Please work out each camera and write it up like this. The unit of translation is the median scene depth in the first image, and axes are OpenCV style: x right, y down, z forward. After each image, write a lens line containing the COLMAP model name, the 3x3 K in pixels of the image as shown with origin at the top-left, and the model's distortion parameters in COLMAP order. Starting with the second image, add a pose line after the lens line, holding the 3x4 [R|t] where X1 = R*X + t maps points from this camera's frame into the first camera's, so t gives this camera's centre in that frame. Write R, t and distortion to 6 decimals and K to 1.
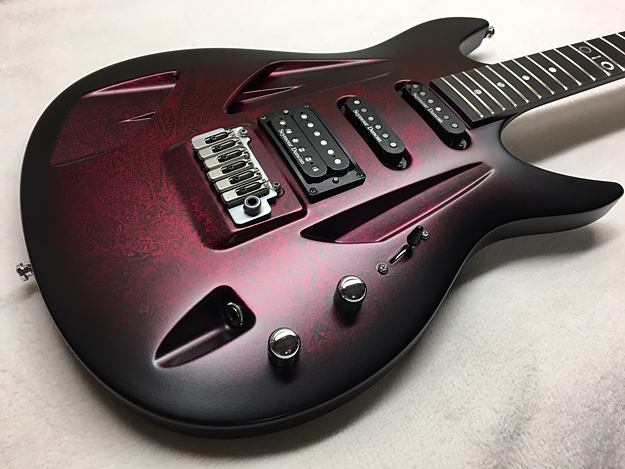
lens RADIAL K [[543.9, 0, 312.5], [0, 543.9, 234.5], [0, 0, 1]] dist [0.085919, -0.207116]
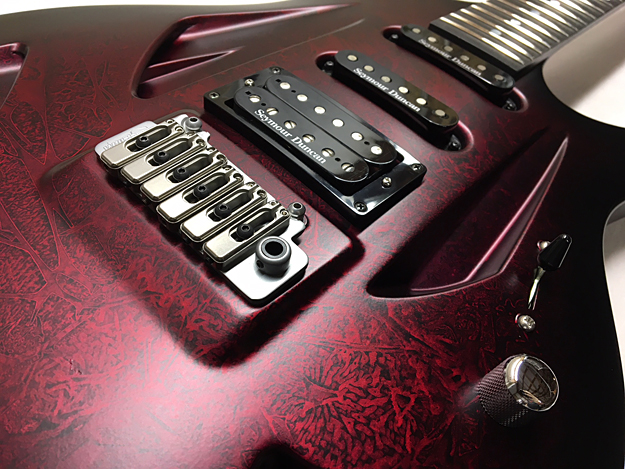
lens RADIAL K [[543.9, 0, 312.5], [0, 543.9, 234.5], [0, 0, 1]] dist [0.085919, -0.207116]
pose [[0.936830, -0.184057, 0.297443, -0.197566], [0.191346, 0.981511, 0.004691, -0.060440], [-0.292807, 0.052520, 0.954728, 0.462039]]
